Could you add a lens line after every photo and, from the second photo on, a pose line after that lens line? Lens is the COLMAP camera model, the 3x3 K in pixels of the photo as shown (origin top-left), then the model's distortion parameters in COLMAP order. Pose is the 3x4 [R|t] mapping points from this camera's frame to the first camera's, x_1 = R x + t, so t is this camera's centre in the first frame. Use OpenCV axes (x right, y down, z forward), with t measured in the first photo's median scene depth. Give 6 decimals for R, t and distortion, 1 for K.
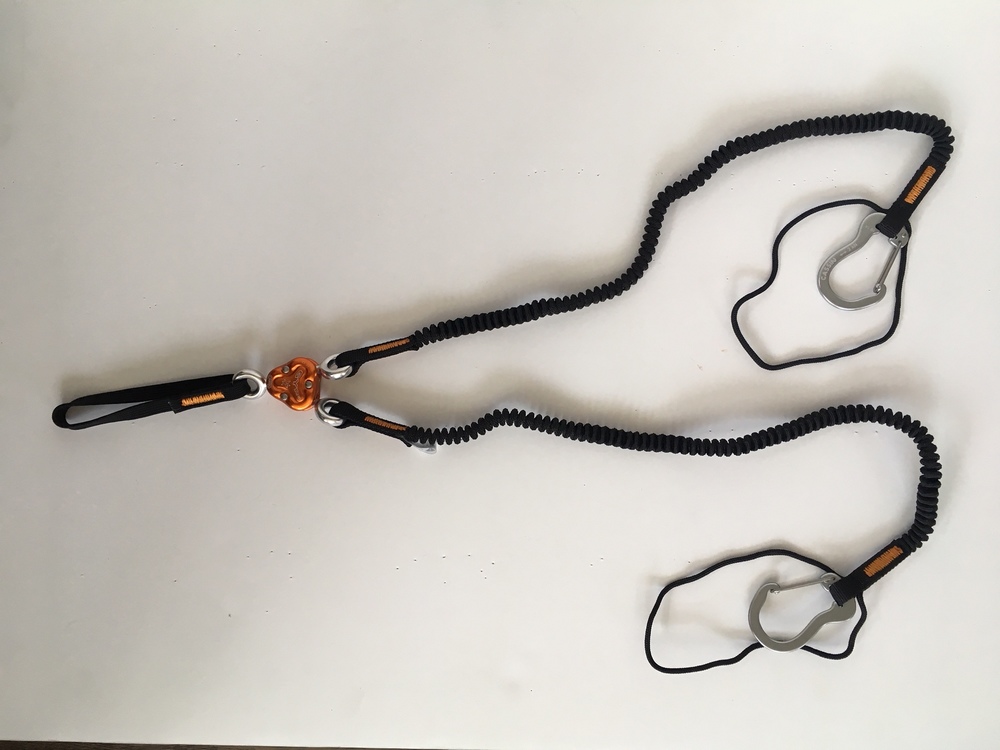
lens RADIAL K [[864.9, 0, 501.5], [0, 864.9, 377.8], [0, 0, 1]] dist [-0.003311, -0.013553]
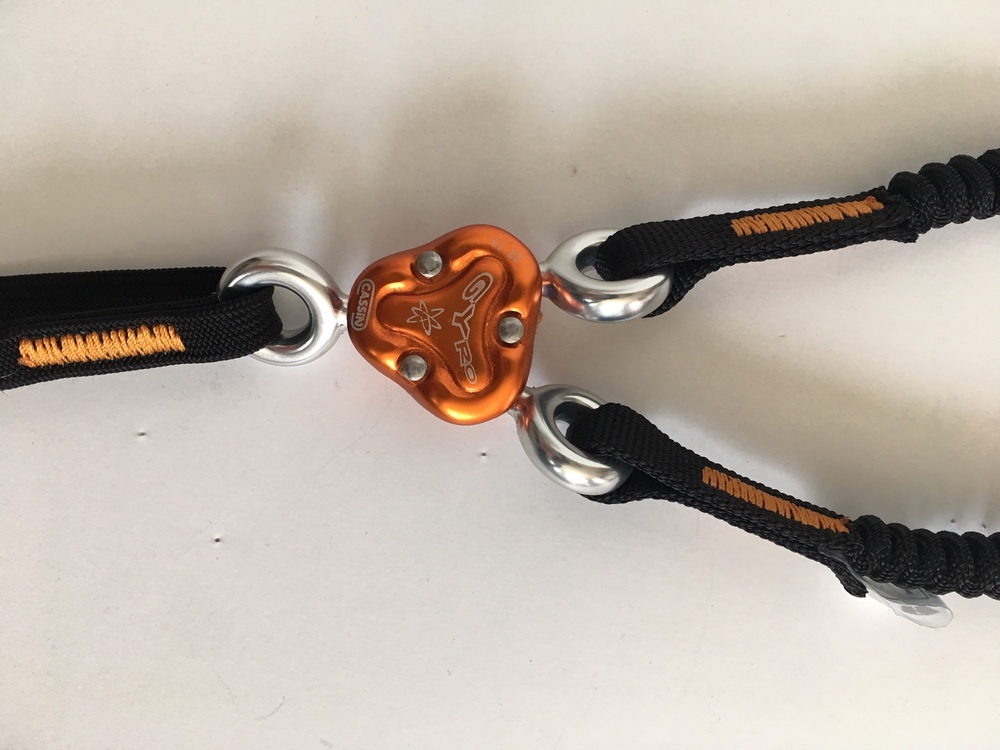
lens RADIAL K [[864.9, 0, 495.4], [0, 864.9, 372.1], [0, 0, 1]] dist [-0.003311, -0.013553]
pose [[0.995302, 0.093158, 0.026368, -0.231892], [-0.093939, 0.995123, 0.030104, 0.013026], [-0.023435, -0.032439, 0.999199, 0.732457]]
